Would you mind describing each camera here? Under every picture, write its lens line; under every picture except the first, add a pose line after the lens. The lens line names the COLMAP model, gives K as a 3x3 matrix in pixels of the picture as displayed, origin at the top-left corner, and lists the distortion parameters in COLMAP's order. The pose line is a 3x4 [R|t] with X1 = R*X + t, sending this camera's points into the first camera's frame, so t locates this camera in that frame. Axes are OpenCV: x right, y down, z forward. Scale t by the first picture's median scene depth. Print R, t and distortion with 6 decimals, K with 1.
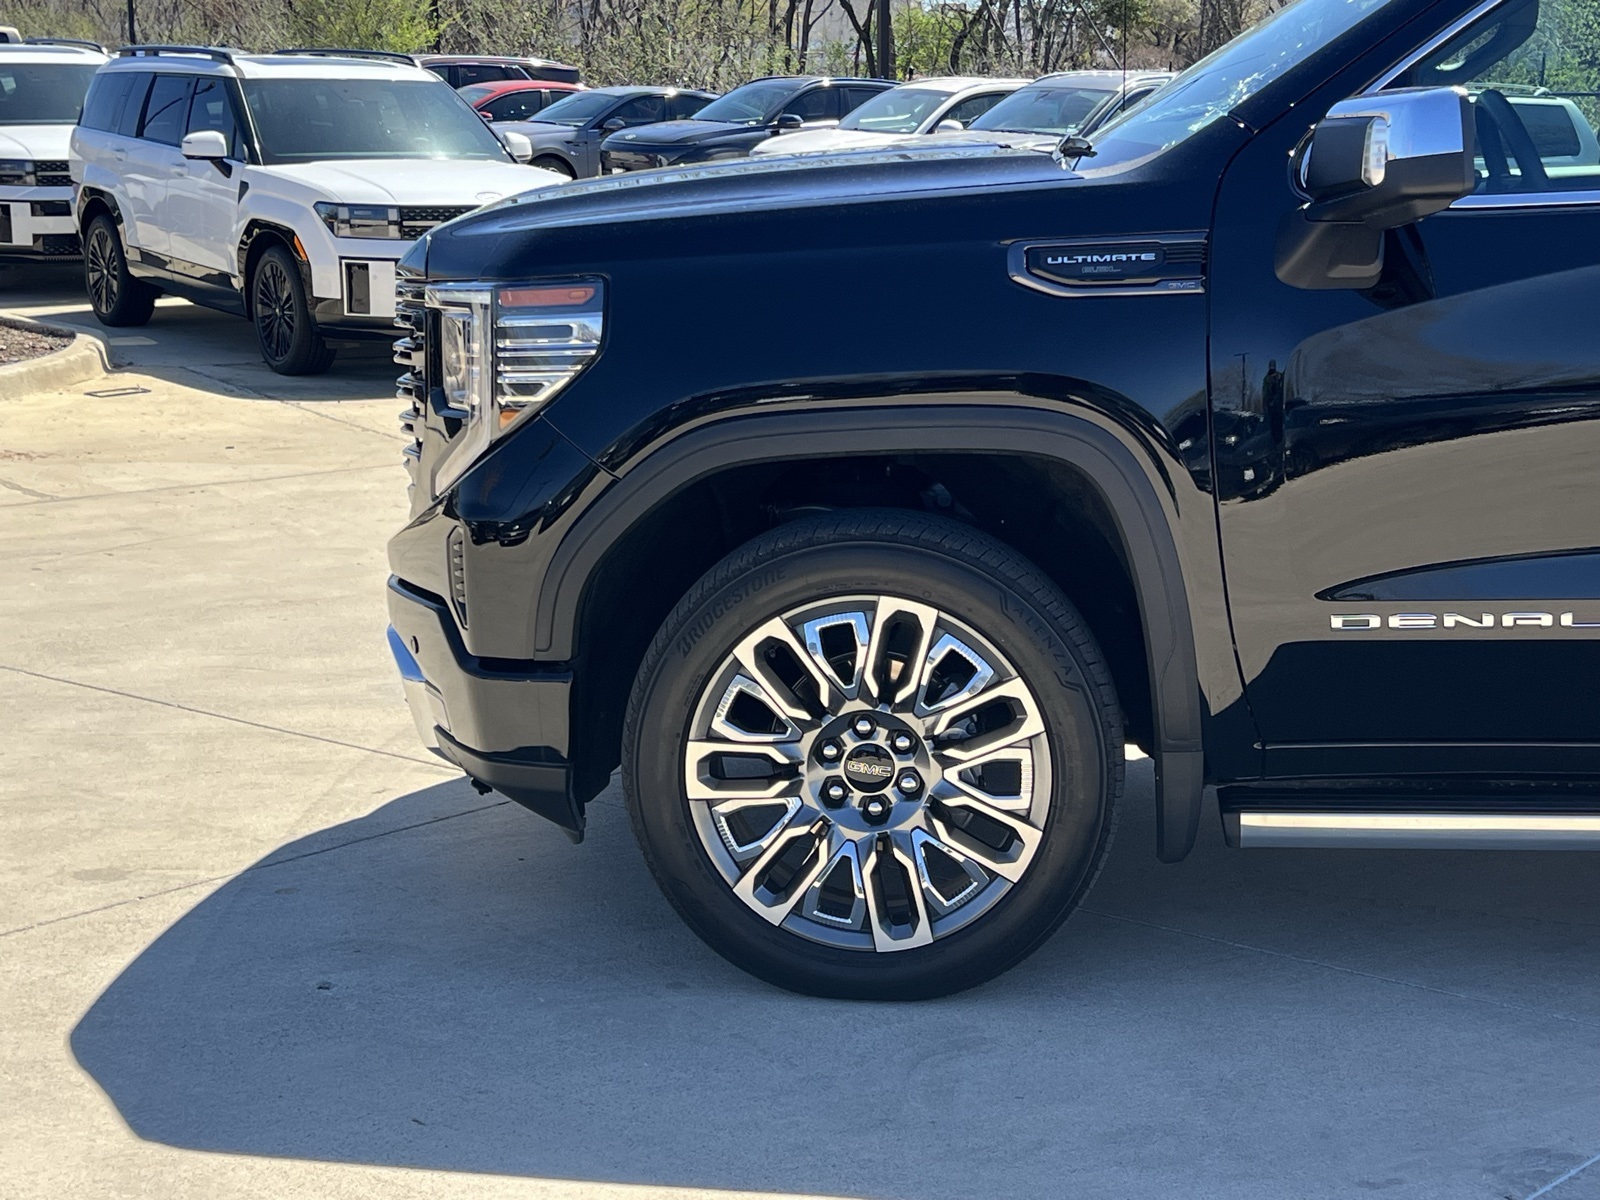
lens RADIAL K [[2392.6, 0, 806.1], [0, 2392.6, 591.3], [0, 0, 1]] dist [0.079788, 0.000000]
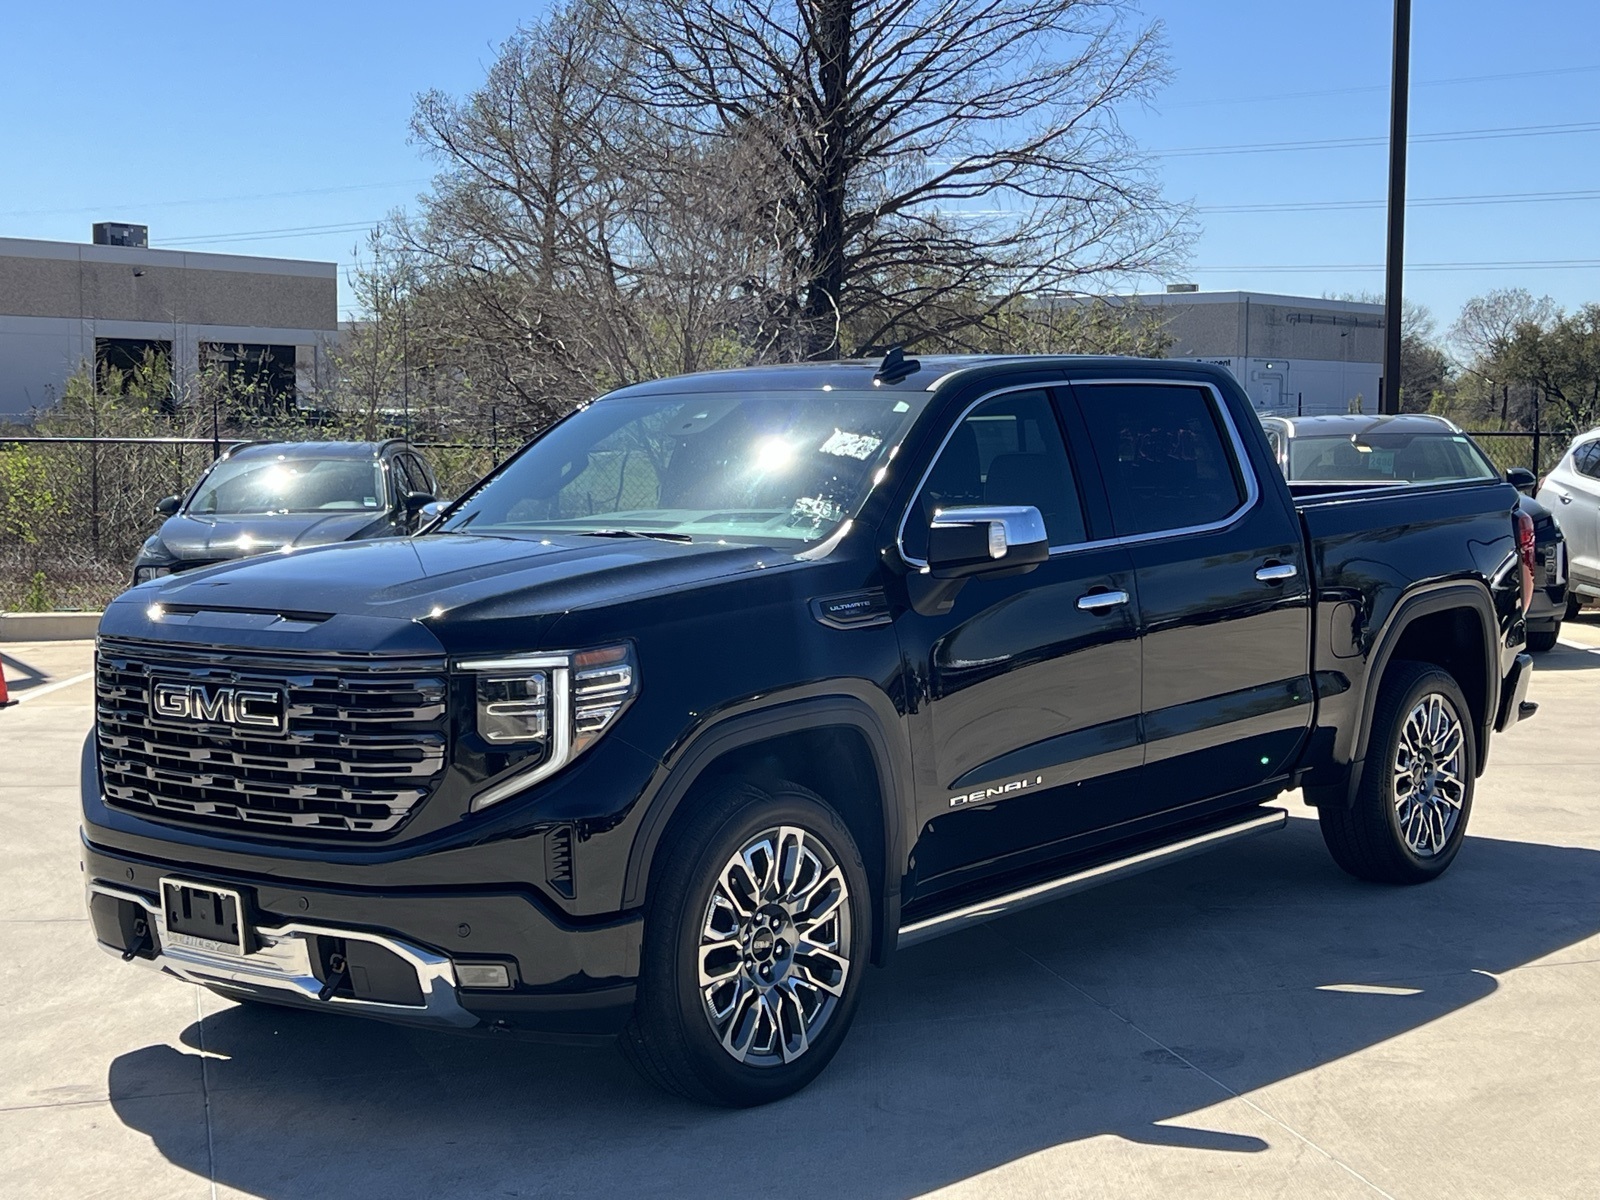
lens RADIAL K [[2392.6, 0, 801.8], [0, 2392.6, 592.6], [0, 0, 1]] dist [0.079788, 0.000000]
pose [[0.543450, -0.053965, 0.837705, -1.233458], [0.172965, 0.983716, -0.048838, -0.068144], [-0.821428, 0.171435, 0.543935, 0.109174]]
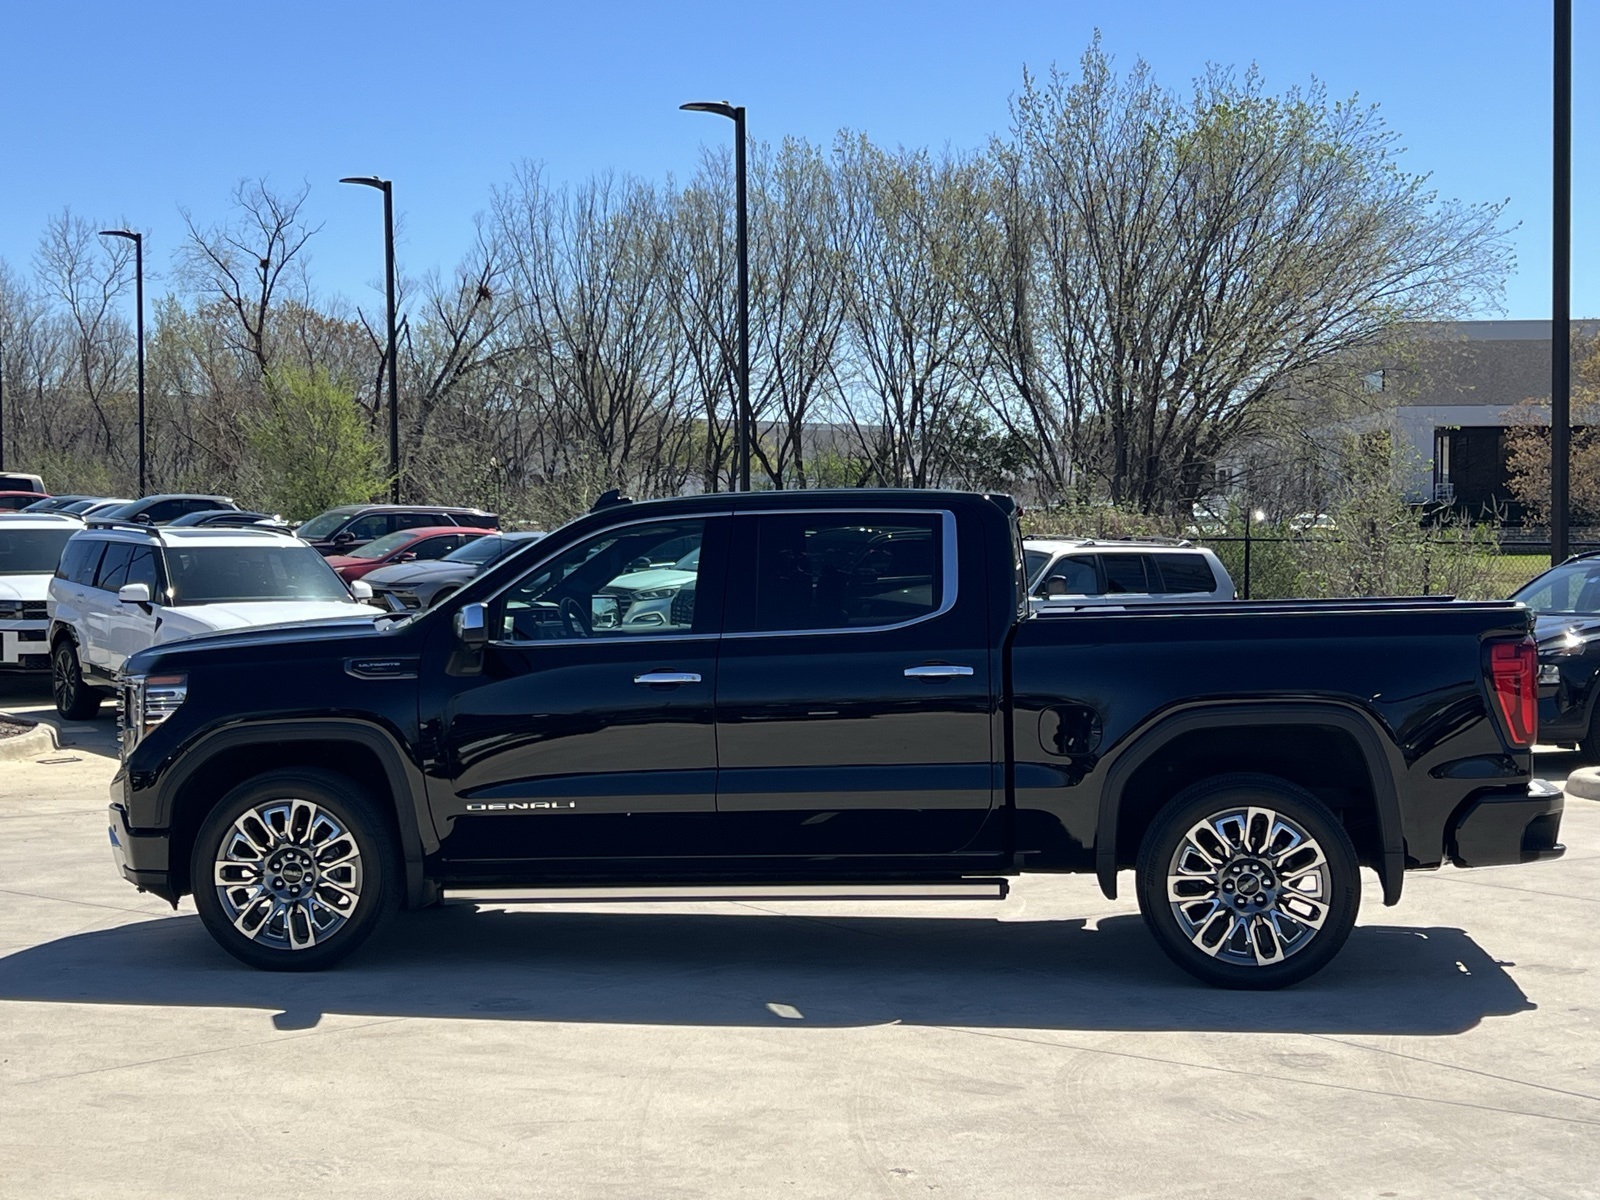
lens RADIAL K [[2392.6, 0, 806.3], [0, 2392.6, 607.6], [0, 0, 1]] dist [0.079788, 0.000000]
pose [[0.999975, 0.000236, -0.007105, 0.566404], [-0.001402, 0.986359, -0.164605, 0.209827], [0.006969, 0.164611, 0.986334, -1.450711]]
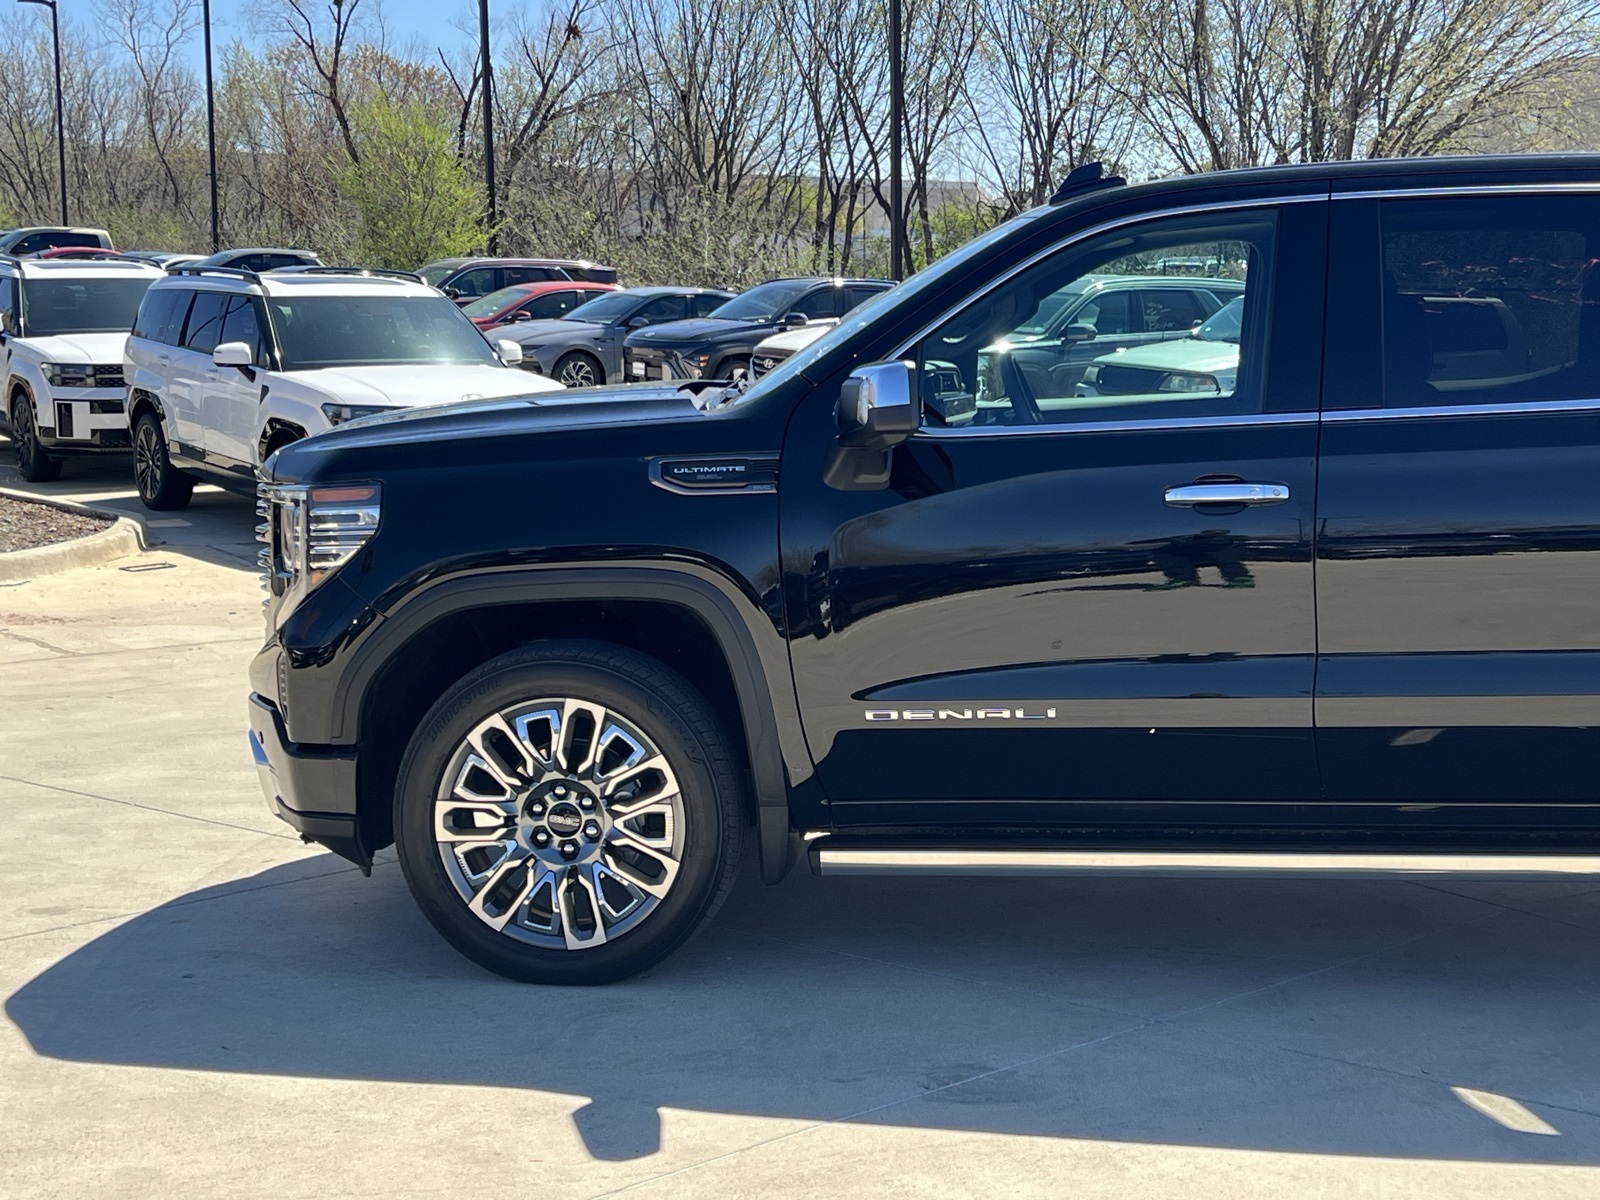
lens RADIAL K [[2392.6, 0, 797.9], [0, 2392.6, 574.6], [0, 0, 1]] dist [0.079788, 0.000000]
pose [[0.999296, -0.000670, -0.037512, 0.221198], [-0.002367, 0.996723, -0.080856, 0.043153], [0.037444, 0.080887, 0.996020, -0.441024]]
